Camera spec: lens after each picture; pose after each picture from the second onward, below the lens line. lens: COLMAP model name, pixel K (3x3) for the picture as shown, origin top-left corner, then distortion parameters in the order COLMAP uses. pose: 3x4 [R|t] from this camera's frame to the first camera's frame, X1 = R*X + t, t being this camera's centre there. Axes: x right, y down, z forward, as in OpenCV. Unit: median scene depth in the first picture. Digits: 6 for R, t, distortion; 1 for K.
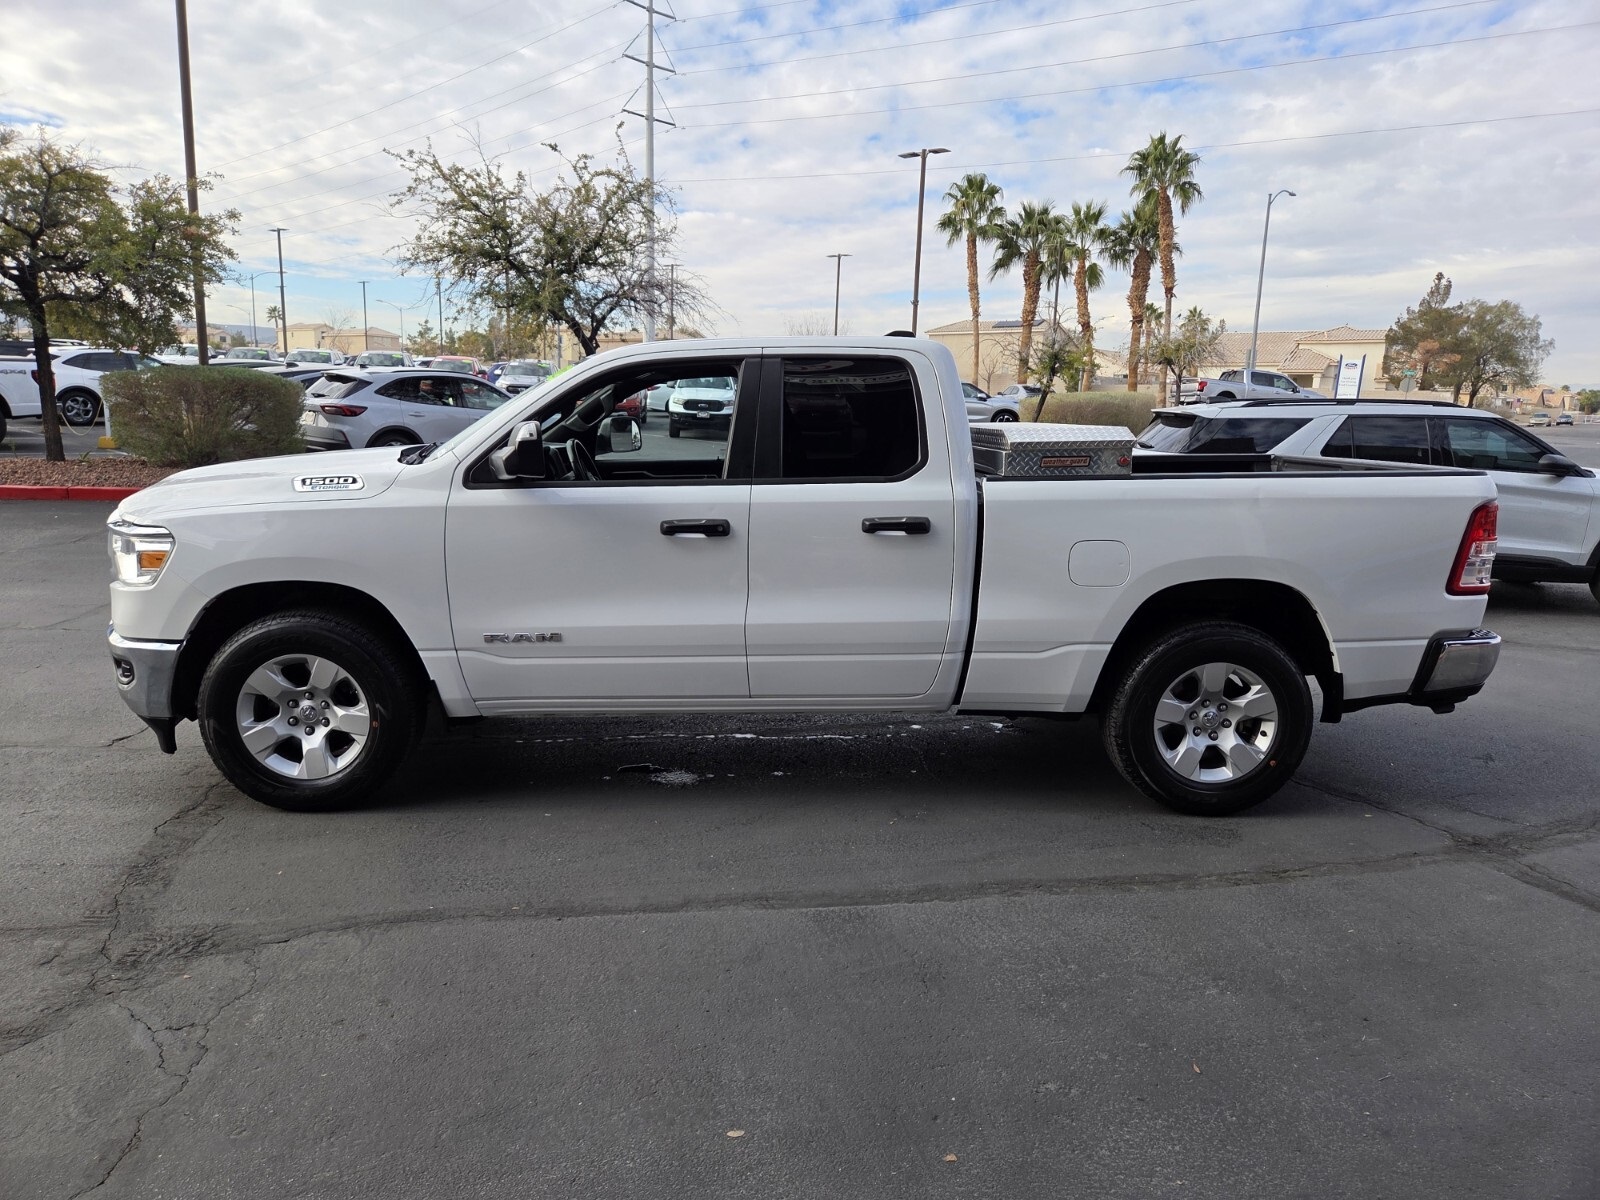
lens RADIAL K [[1103.8, 0, 788.8], [0, 1103.8, 596.3], [0, 0, 1]] dist [0.055698, -0.055304]
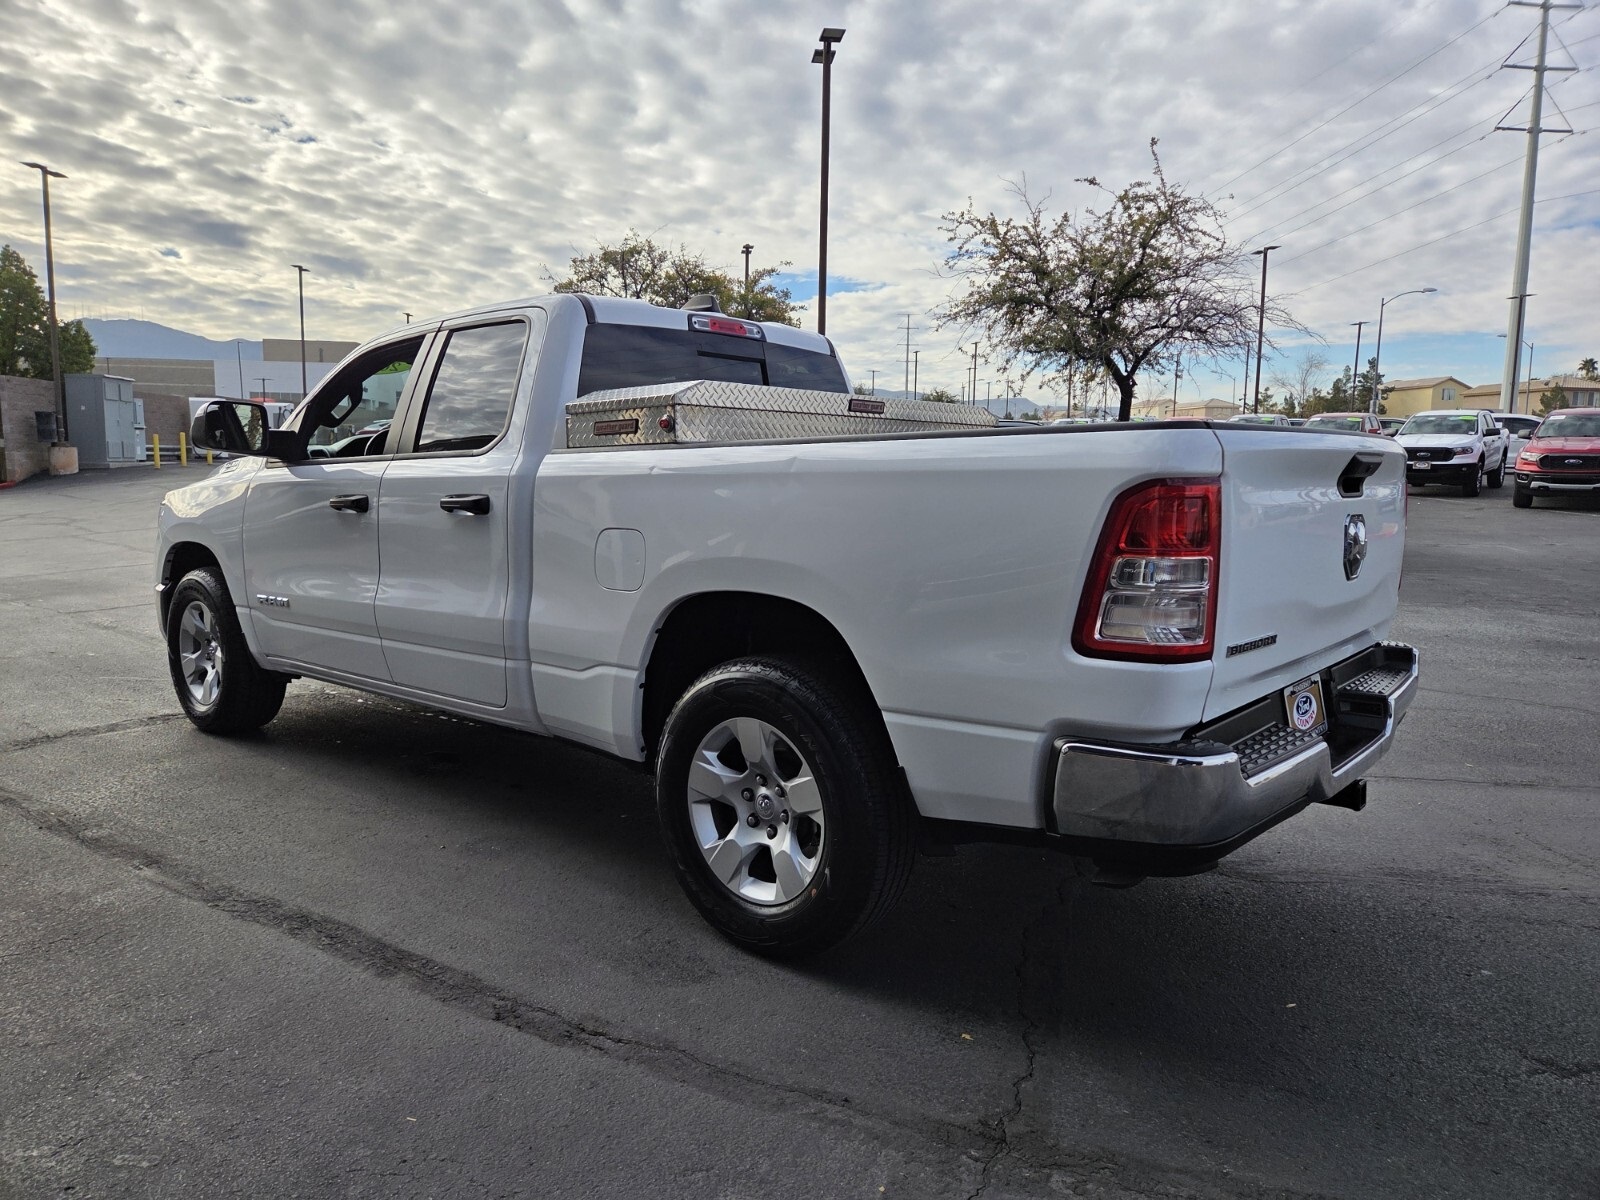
lens RADIAL K [[1107.9, 0, 800.0], [0, 1107.9, 600.0], [0, 0, 1]] dist [-0.005119, -0.006907]
pose [[0.705474, 0.064638, -0.705782, 0.143272], [-0.110795, 0.993647, -0.019744, -0.000323], [0.700022, 0.092126, 0.708154, 0.088578]]
